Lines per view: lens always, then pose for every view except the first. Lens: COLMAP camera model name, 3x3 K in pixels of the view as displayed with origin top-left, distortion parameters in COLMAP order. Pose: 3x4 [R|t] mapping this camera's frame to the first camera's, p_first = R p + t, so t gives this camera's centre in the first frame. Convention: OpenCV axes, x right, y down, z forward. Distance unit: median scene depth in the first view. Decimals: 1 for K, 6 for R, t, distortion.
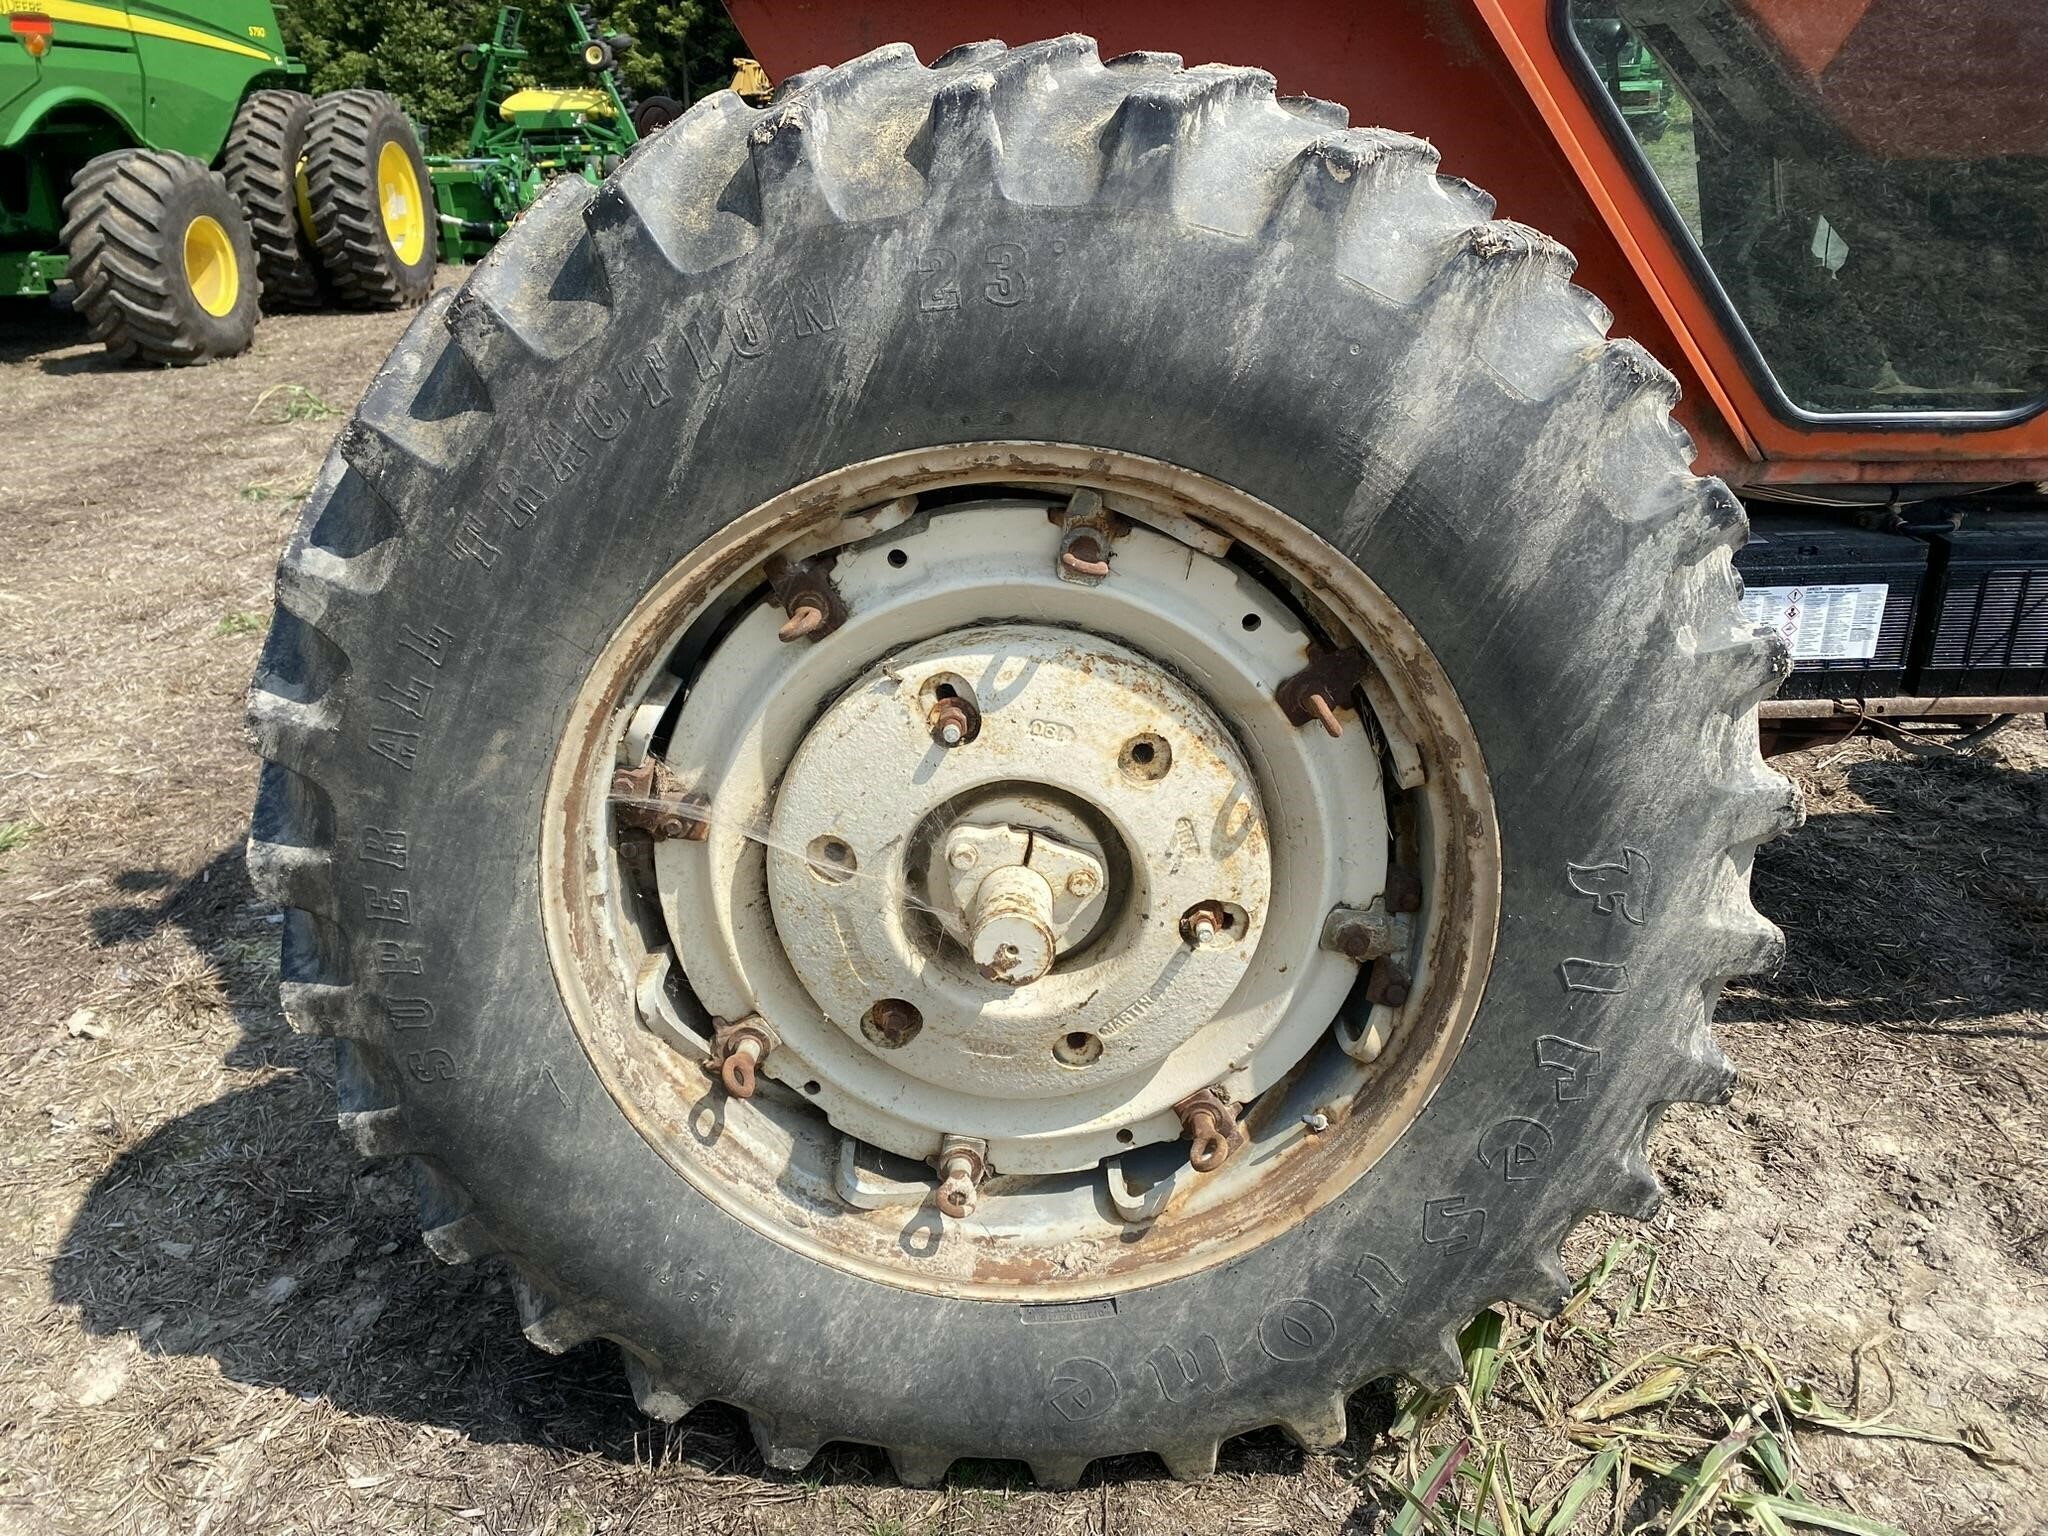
lens RADIAL K [[1565.7, 0, 1023.5], [0, 1565.7, 748.5], [0, 0, 1]] dist [0.037327, -0.032300]
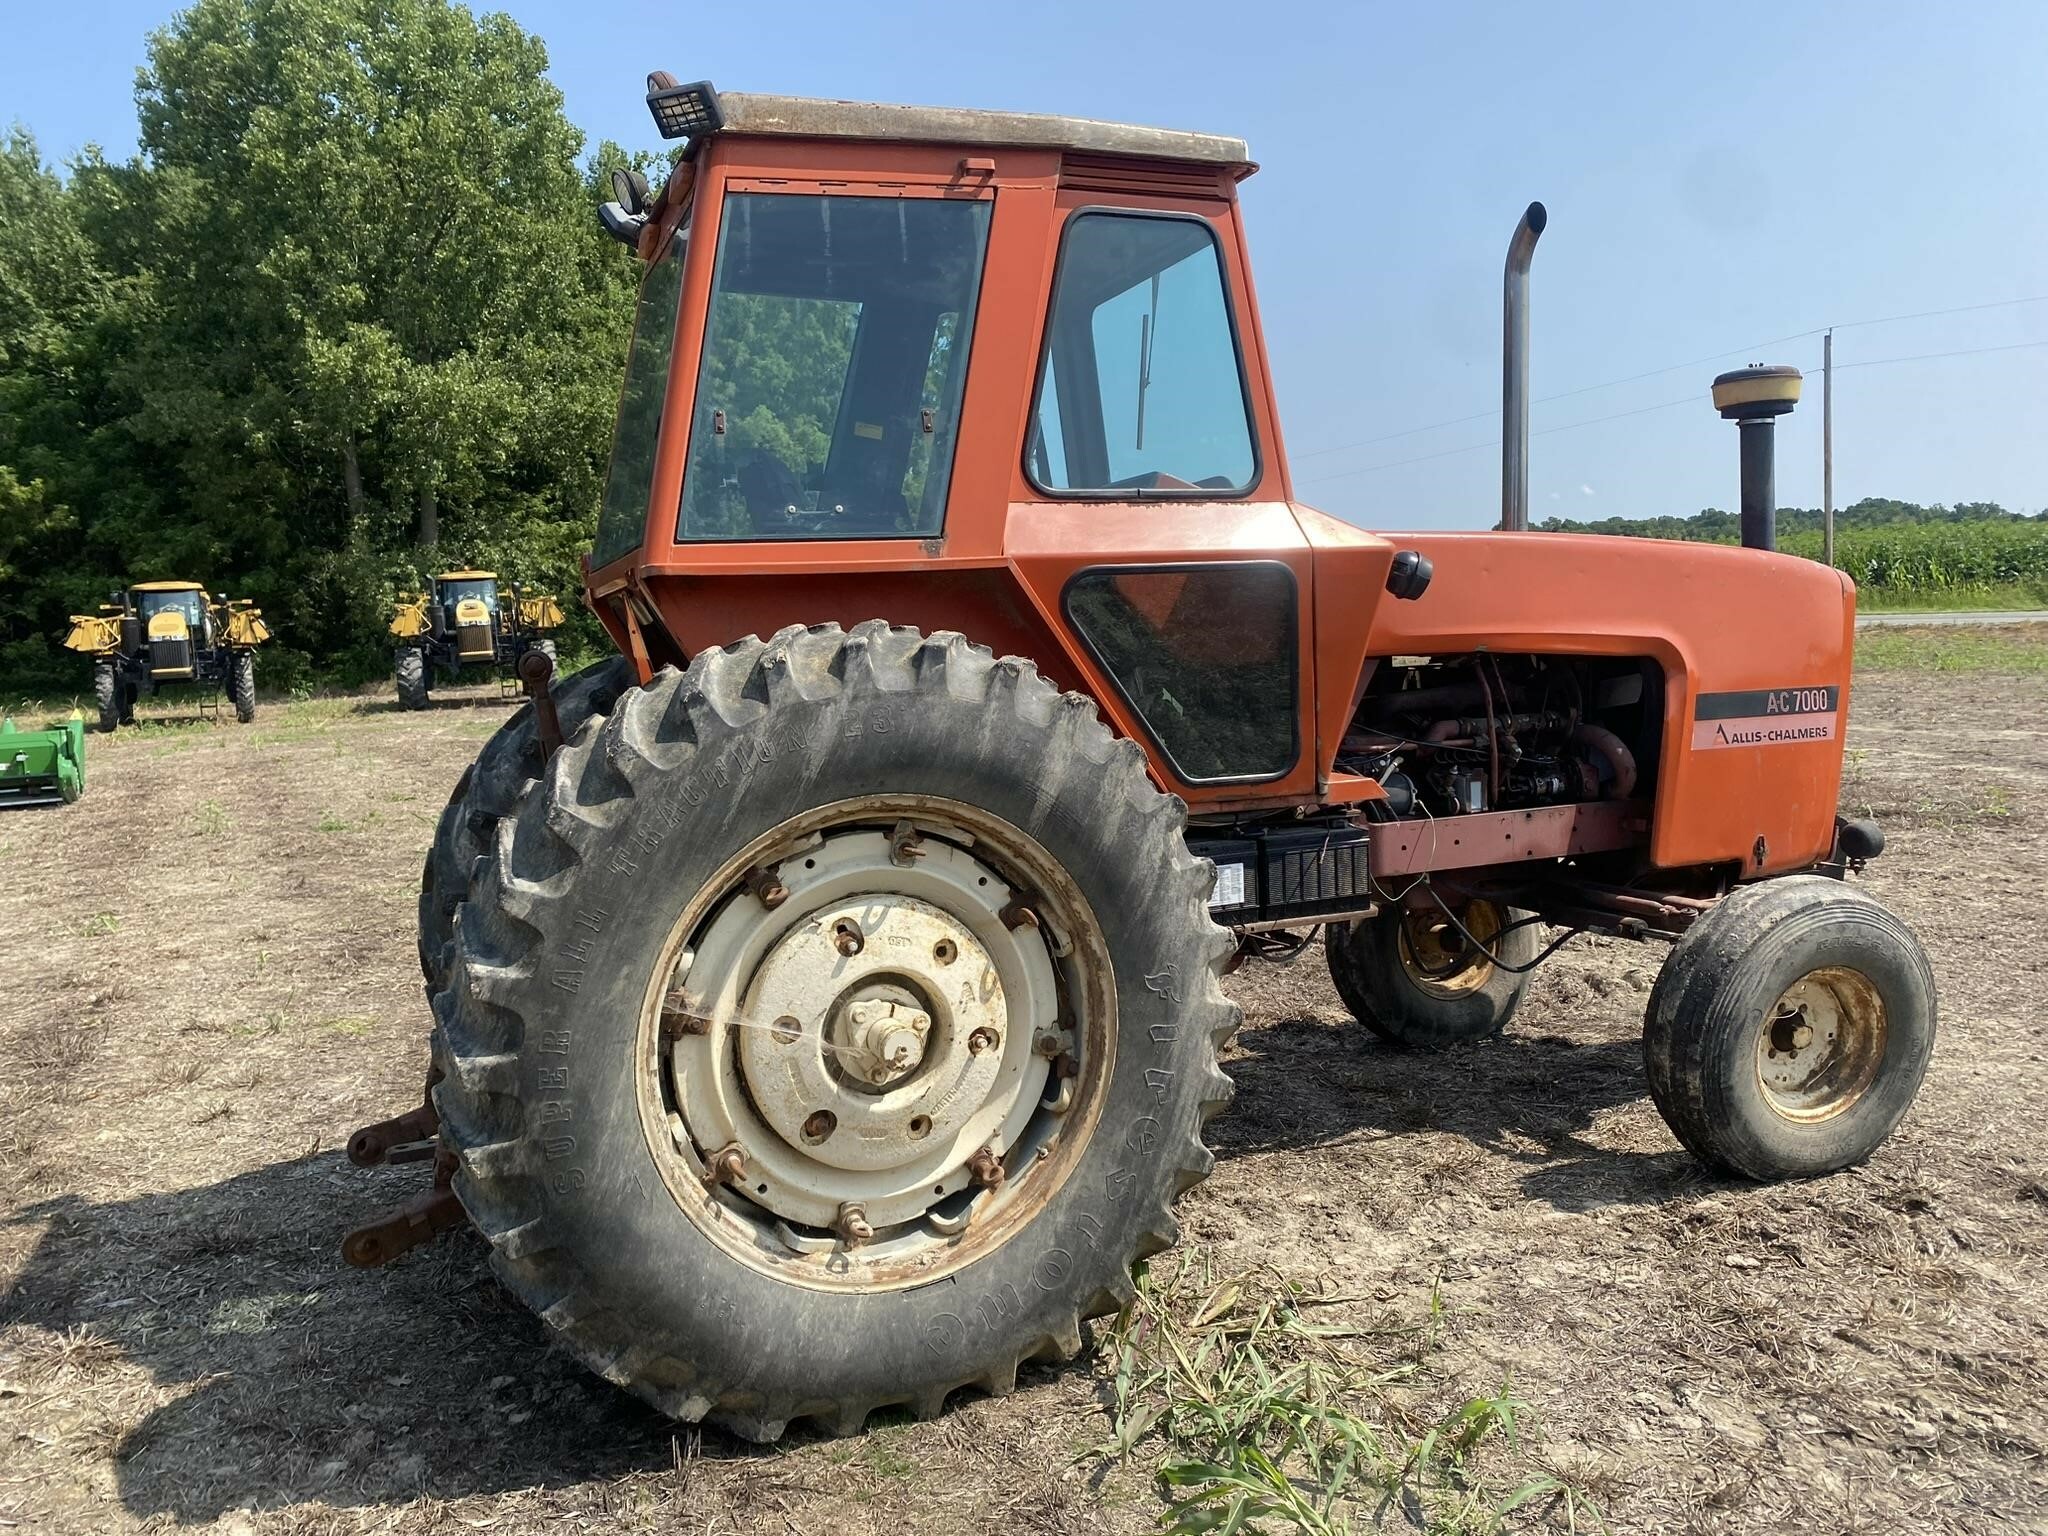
lens RADIAL K [[1565.7, 0, 1047.0], [0, 1565.7, 722.8], [0, 0, 1]] dist [0.037327, -0.032300]
pose [[0.915048, -0.043975, 0.400940, -0.570405], [0.174474, 0.939382, -0.295162, 0.332552], [-0.363656, 0.340041, 0.867252, -0.842642]]
